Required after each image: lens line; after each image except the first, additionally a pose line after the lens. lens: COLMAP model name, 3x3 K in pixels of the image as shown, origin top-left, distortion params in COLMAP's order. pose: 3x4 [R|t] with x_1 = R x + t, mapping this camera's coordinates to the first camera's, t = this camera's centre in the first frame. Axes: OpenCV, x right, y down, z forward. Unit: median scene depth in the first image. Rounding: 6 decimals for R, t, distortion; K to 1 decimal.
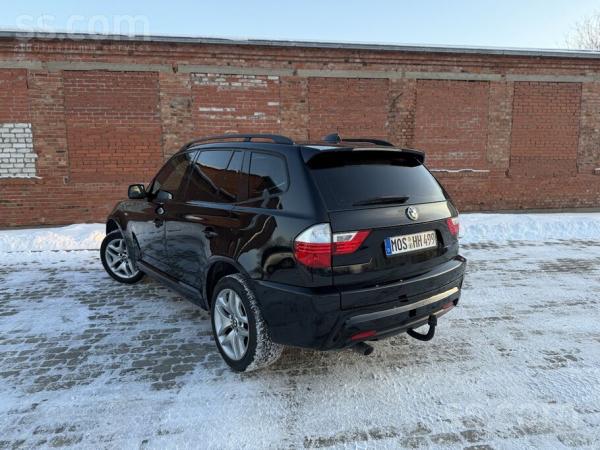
lens RADIAL K [[424.4, 0, 301.4], [0, 424.4, 228.1], [0, 0, 1]] dist [0.017646, -0.025681]
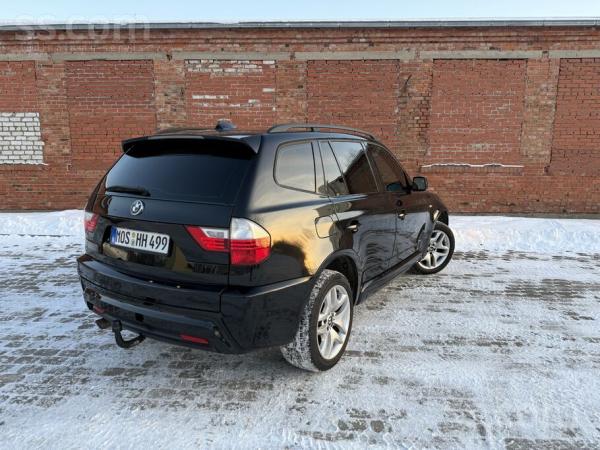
lens RADIAL K [[424.4, 0, 299.3], [0, 424.4, 228.4], [0, 0, 1]] dist [0.017646, -0.025681]
pose [[0.977483, 0.049347, -0.205163, 0.222696], [-0.044961, 0.998651, 0.025990, -0.015399], [0.206168, -0.016180, 0.978383, 0.093701]]
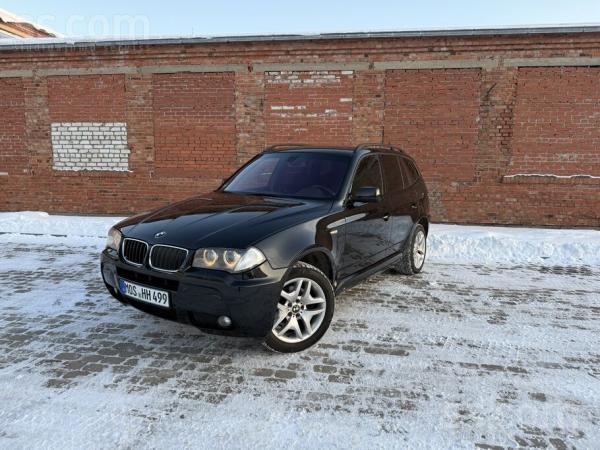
lens RADIAL K [[424.4, 0, 297.9], [0, 424.4, 227.8], [0, 0, 1]] dist [0.017646, -0.025681]
pose [[0.951526, 0.065553, -0.300503, 0.144757], [-0.066087, 0.997779, 0.008397, -0.009264], [0.300386, 0.011870, 0.953744, 0.070781]]
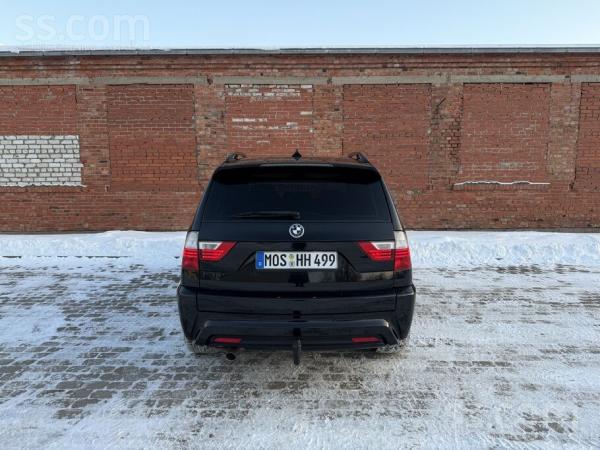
lens RADIAL K [[424.4, 0, 299.8], [0, 424.4, 227.7], [0, 0, 1]] dist [0.017646, -0.025681]
pose [[0.984514, 0.027964, -0.173059, 0.102022], [-0.031475, 0.999350, -0.017574, -0.012571], [0.172455, 0.022749, 0.984755, 0.046718]]
